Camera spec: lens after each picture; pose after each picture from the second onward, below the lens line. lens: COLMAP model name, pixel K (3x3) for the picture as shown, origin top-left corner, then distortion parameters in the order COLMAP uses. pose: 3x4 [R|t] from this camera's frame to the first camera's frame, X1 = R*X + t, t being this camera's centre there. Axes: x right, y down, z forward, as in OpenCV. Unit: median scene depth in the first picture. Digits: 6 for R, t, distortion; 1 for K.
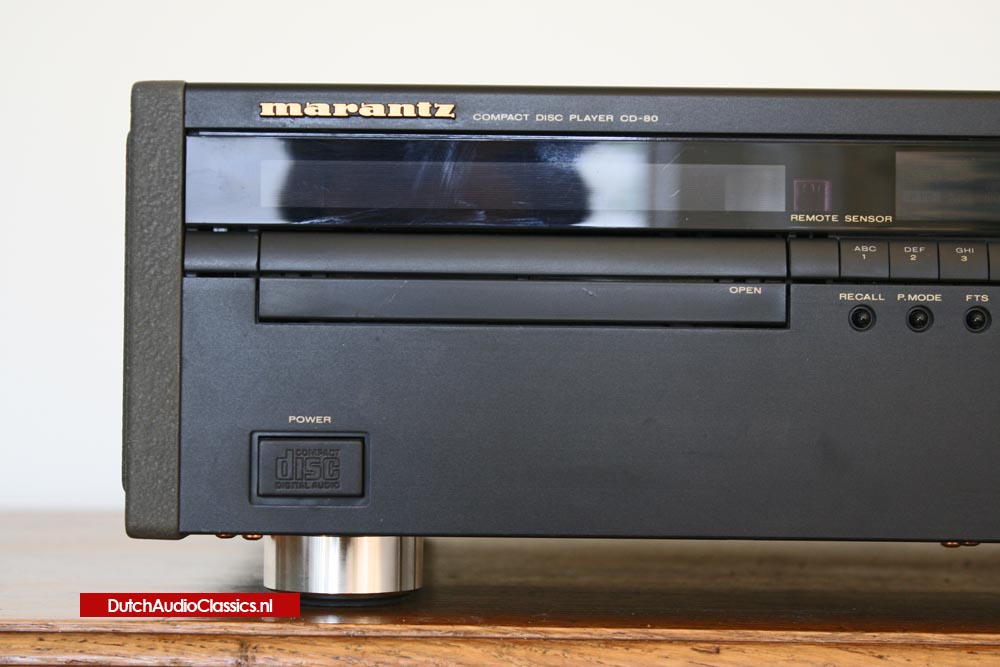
lens RADIAL K [[2354.1, 0, 504.6], [0, 2354.1, 335.5], [0, 0, 1]] dist [-0.030235, 0.000000]
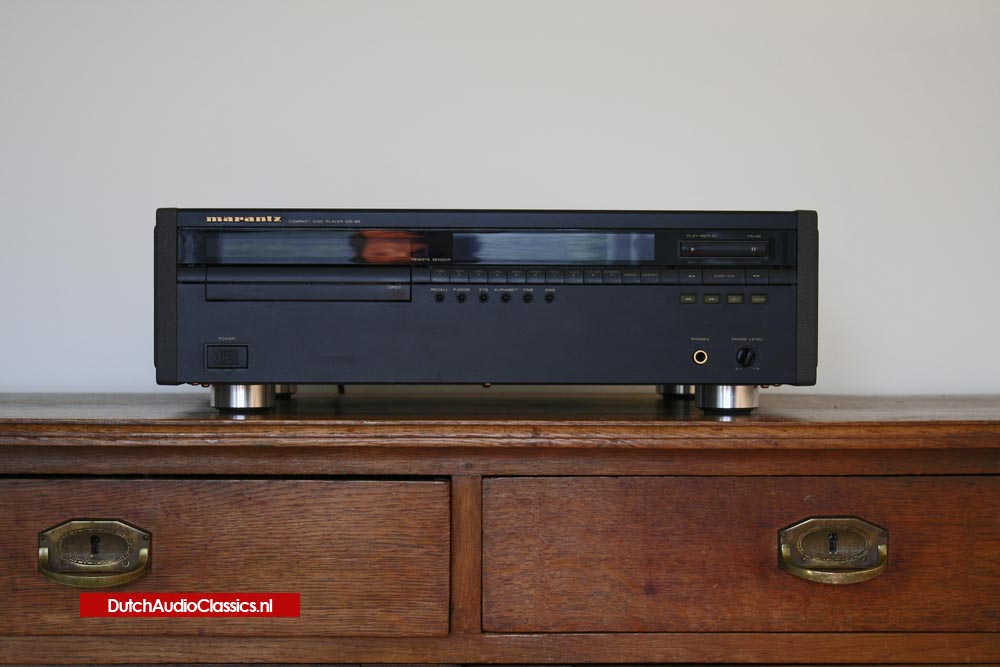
lens RADIAL K [[1911.4, 0, 498.5], [0, 1911.4, 336.6], [0, 0, 1]] dist [0.055393, 0.000000]
pose [[0.999846, -0.008818, 0.015185, 0.184675], [0.008619, 0.999878, 0.013061, 0.008320], [-0.015299, -0.012928, 0.999799, -1.112862]]
